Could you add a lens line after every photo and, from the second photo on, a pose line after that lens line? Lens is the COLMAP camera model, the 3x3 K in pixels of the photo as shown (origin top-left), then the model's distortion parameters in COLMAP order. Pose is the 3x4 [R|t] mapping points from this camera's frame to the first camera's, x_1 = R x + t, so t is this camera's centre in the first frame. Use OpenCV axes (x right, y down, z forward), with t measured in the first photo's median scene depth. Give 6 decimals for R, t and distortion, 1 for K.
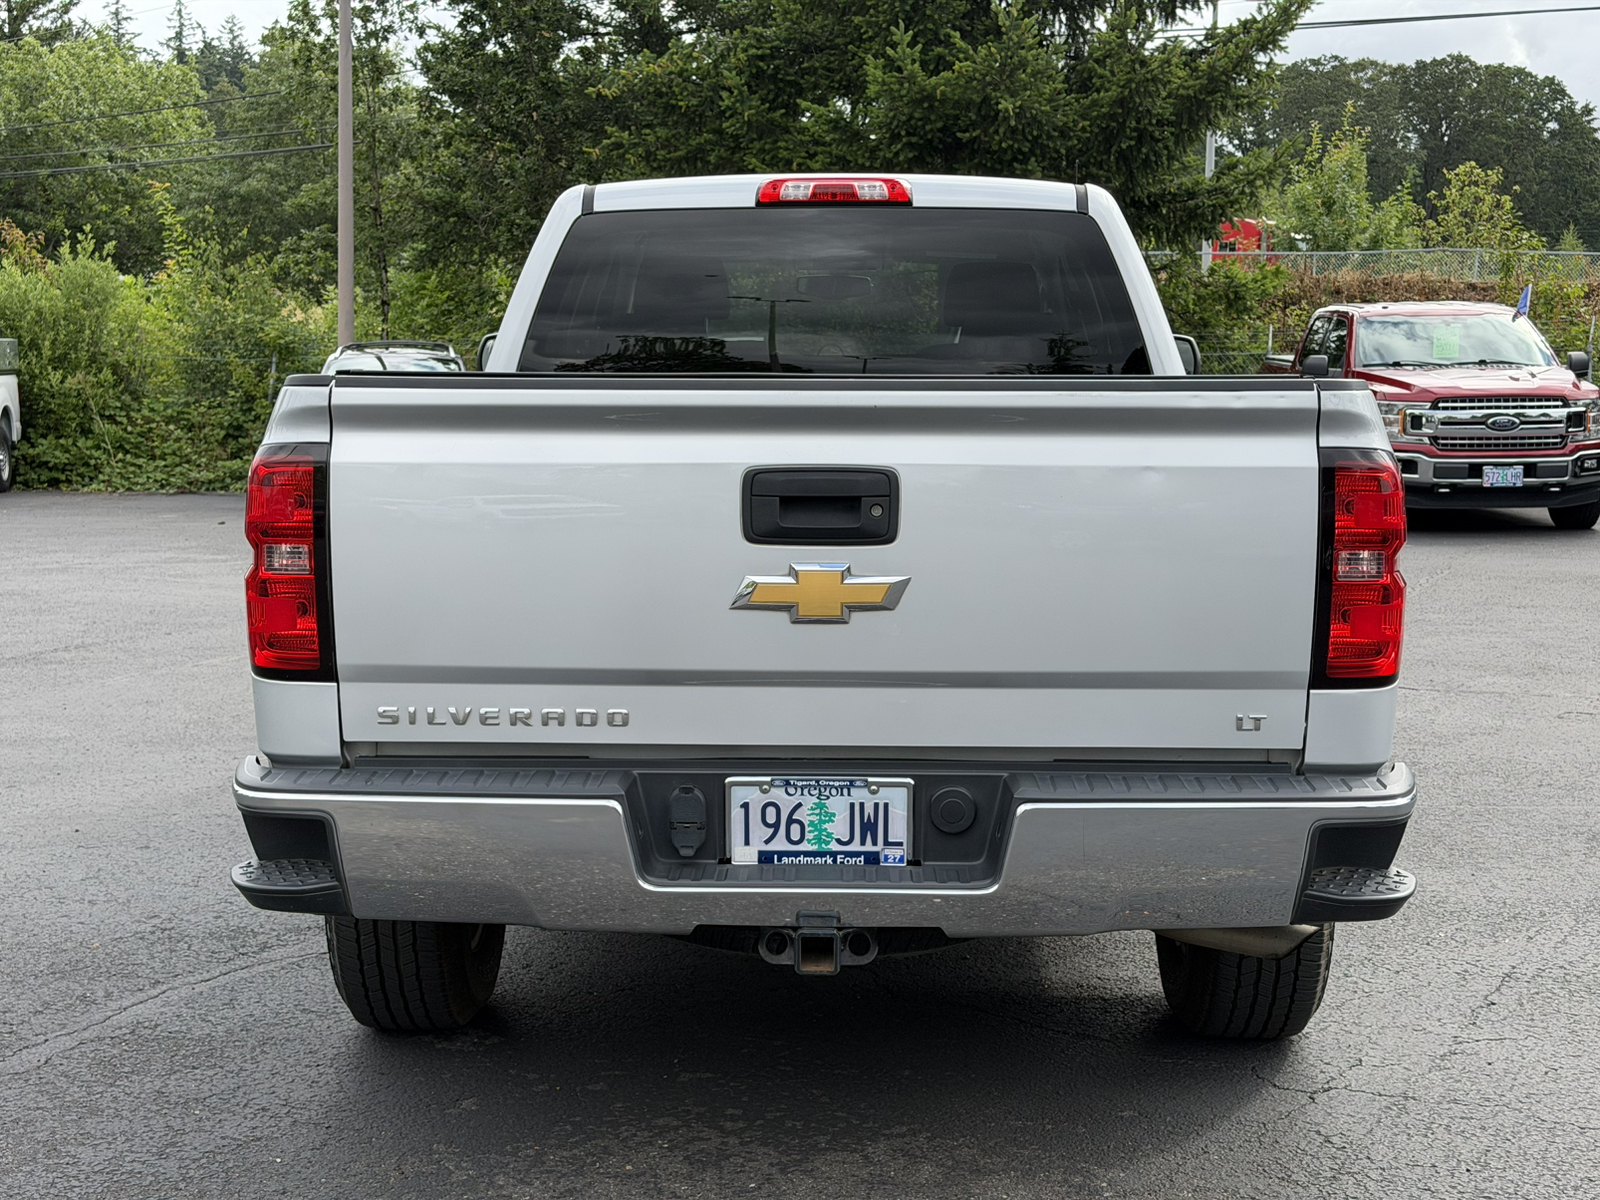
lens RADIAL K [[2181.4, 0, 800.0], [0, 2181.4, 600.0], [0, 0, 1]] dist [0.165320, -0.293441]
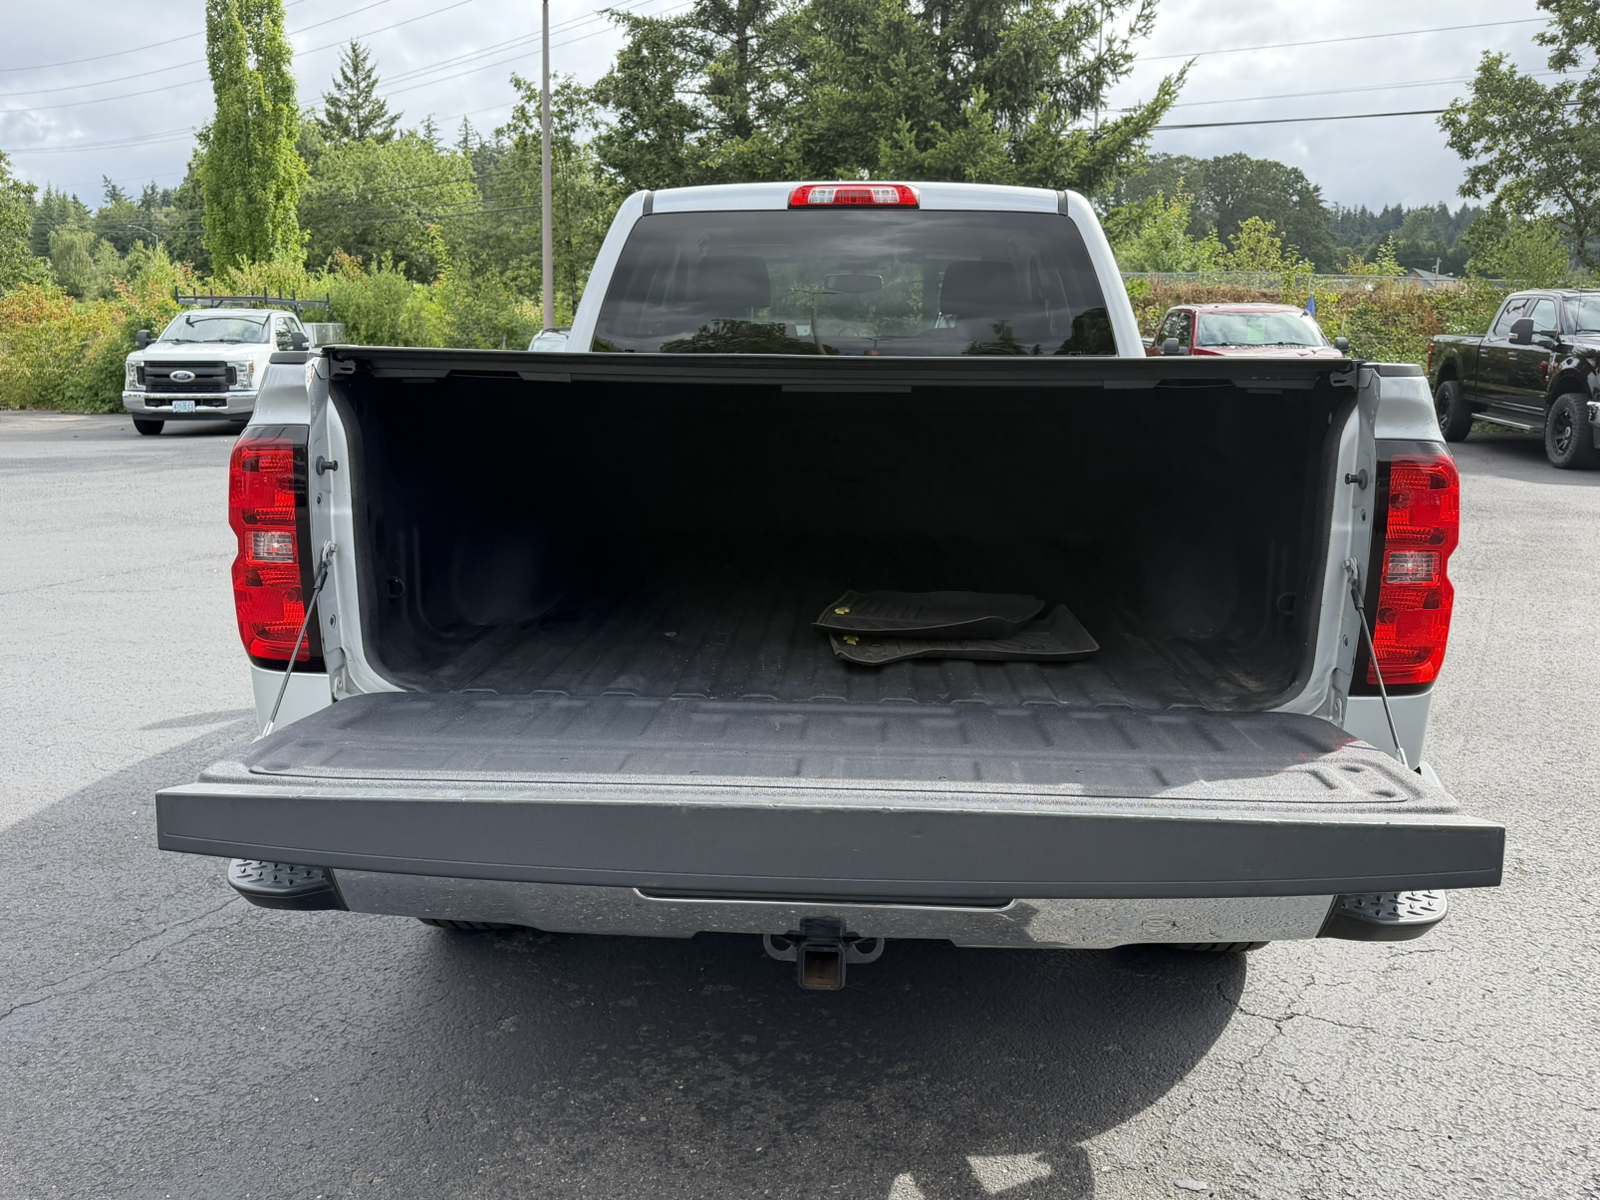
lens RADIAL K [[1294.0, 0, 800.0], [0, 1294.0, 600.0], [0, 0, 1]] dist [0.067780, -0.101549]
pose [[0.999609, 0.011037, -0.025705, 0.006982], [-0.008706, 0.995984, 0.089107, -0.030425], [0.026585, -0.088849, 0.995690, 0.276101]]
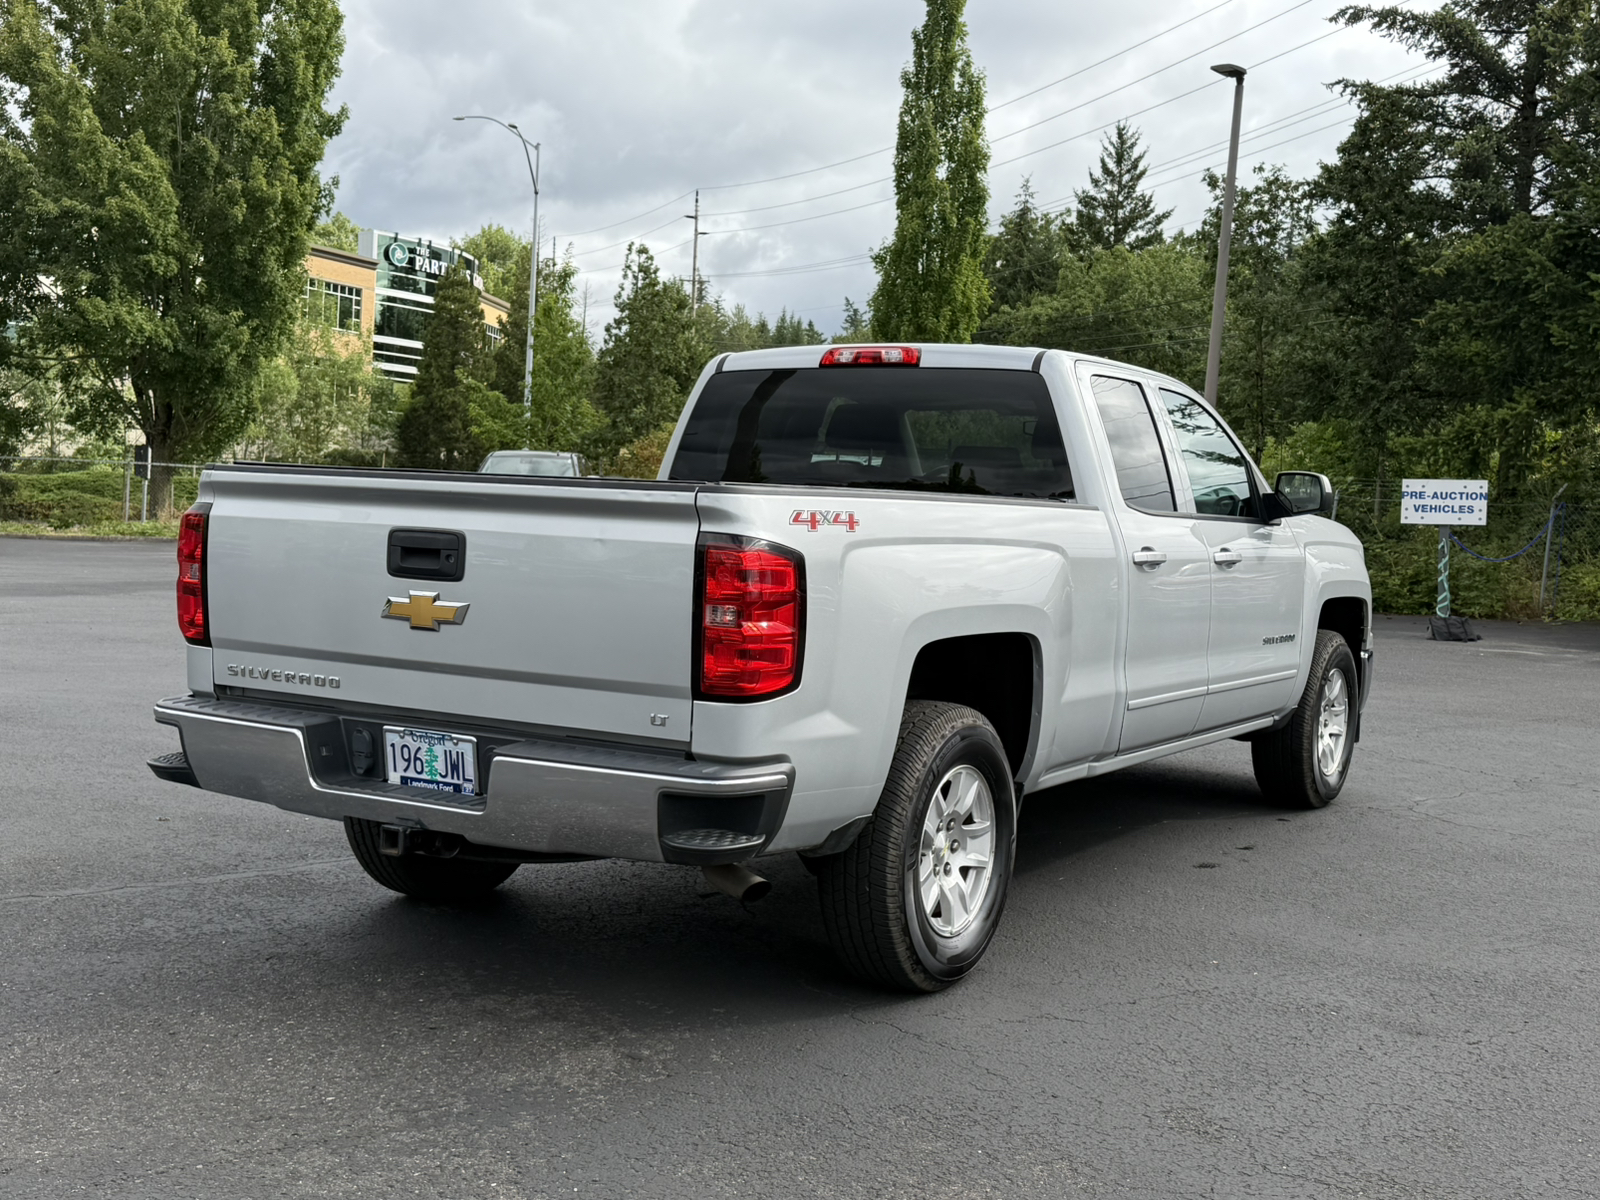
lens RADIAL K [[1818.6, 0, 800.0], [0, 1818.6, 600.0], [0, 0, 1]] dist [0.186681, -0.442829]
pose [[0.867486, 0.059699, -0.493867, 0.549408], [-0.086082, 0.995811, -0.030830, 0.004074], [0.489957, 0.069257, 0.868991, -0.000146]]
